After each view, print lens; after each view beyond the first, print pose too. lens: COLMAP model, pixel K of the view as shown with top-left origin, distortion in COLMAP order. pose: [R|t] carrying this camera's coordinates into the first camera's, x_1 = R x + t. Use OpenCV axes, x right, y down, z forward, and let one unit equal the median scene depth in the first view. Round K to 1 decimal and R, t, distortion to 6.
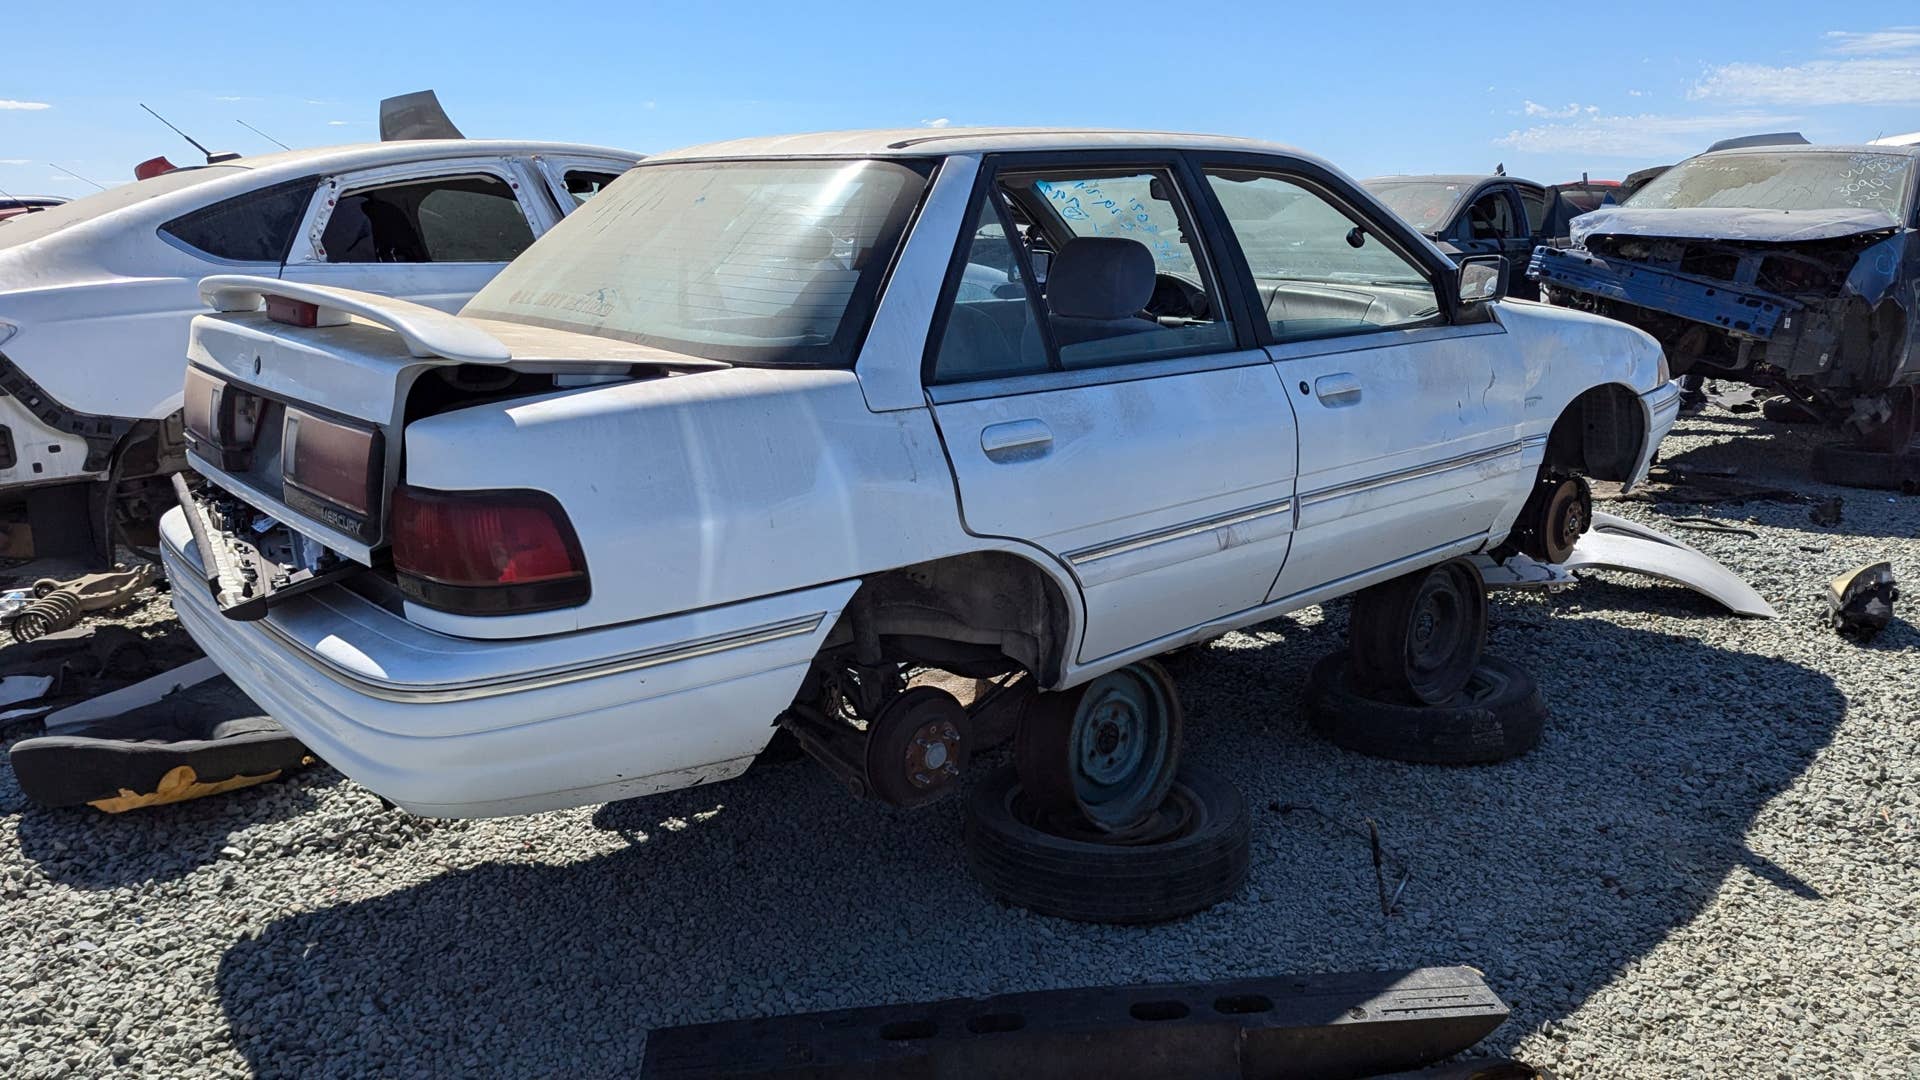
lens RADIAL K [[1397.0, 0, 960.0], [0, 1397.0, 540.0], [0, 0, 1]] dist [0.061357, -0.053179]
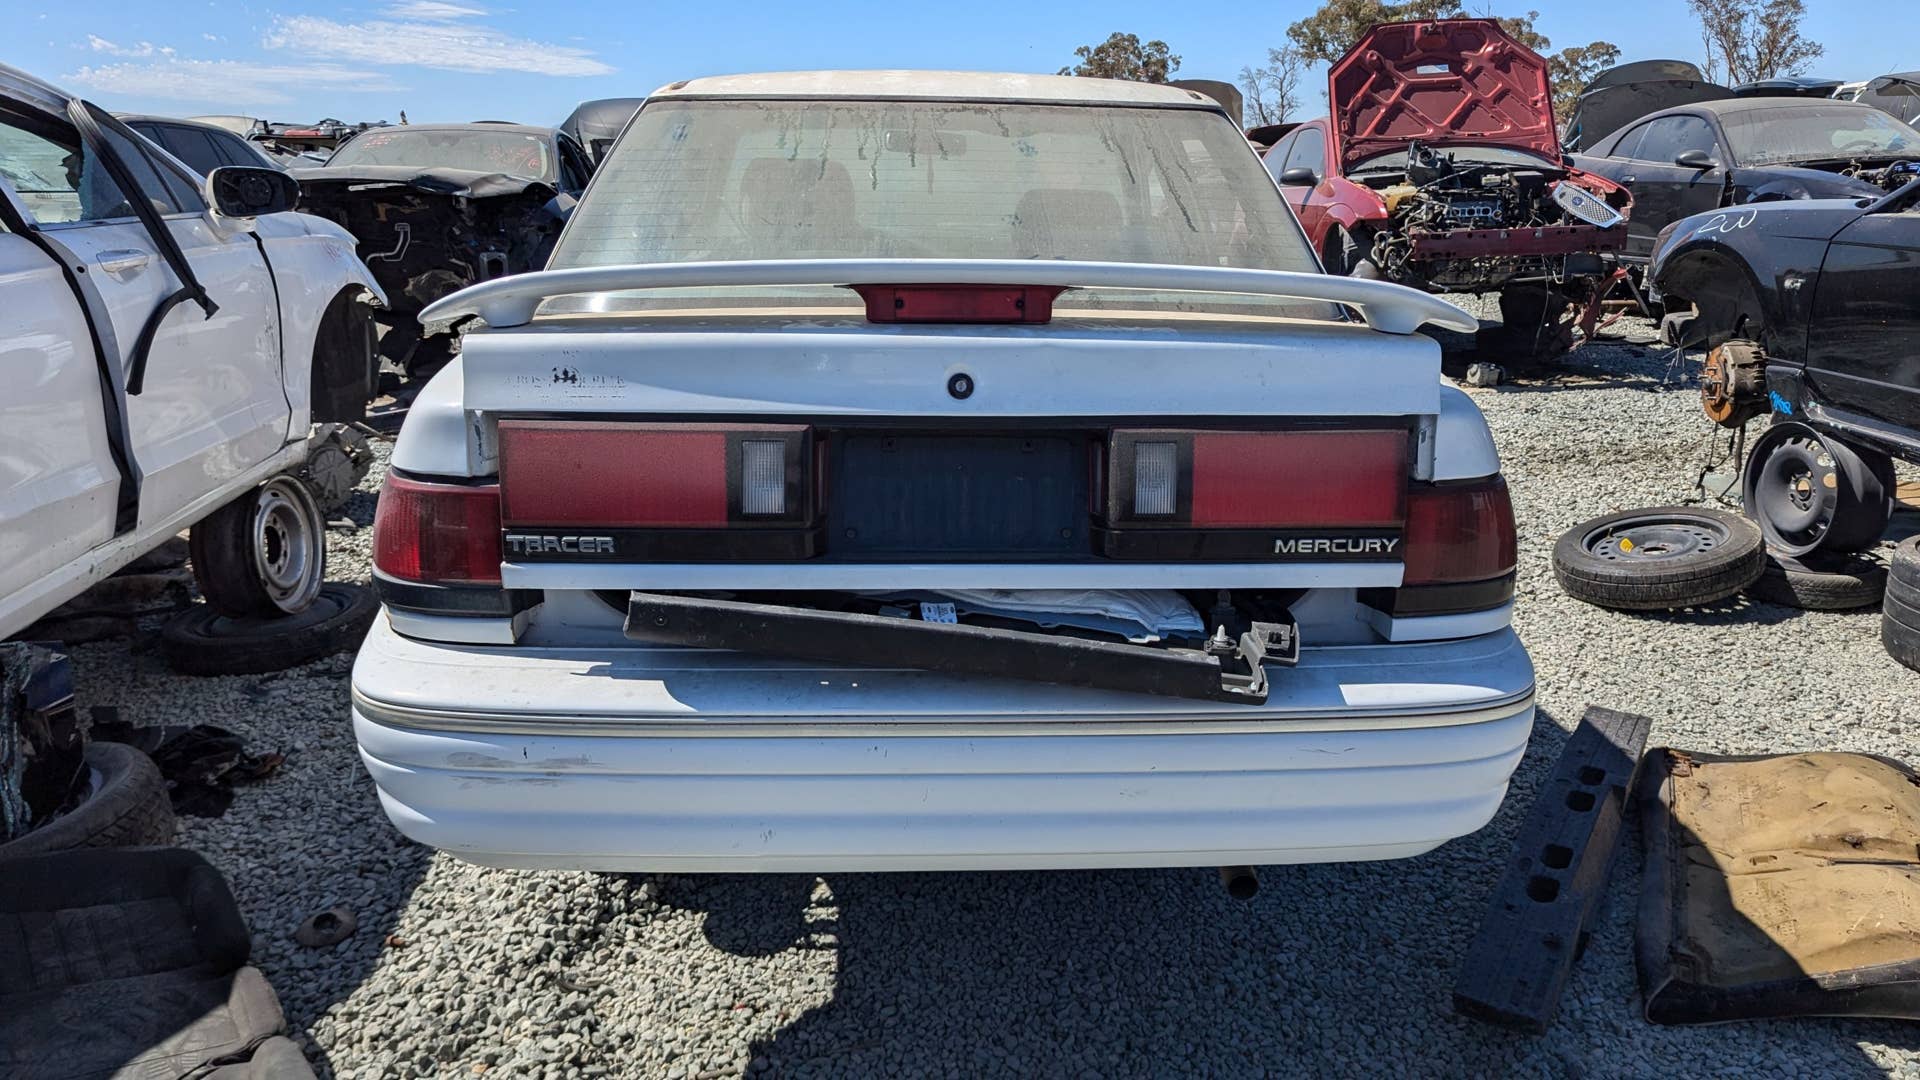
lens RADIAL K [[1387.0, 0, 965.8], [0, 1387.0, 537.3], [0, 0, 1]] dist [0.087634, -0.078420]
pose [[0.607356, -0.197013, 0.769614, -0.759400], [0.172333, 0.978367, 0.114452, -0.094126], [-0.775513, 0.063117, 0.628169, 0.421185]]
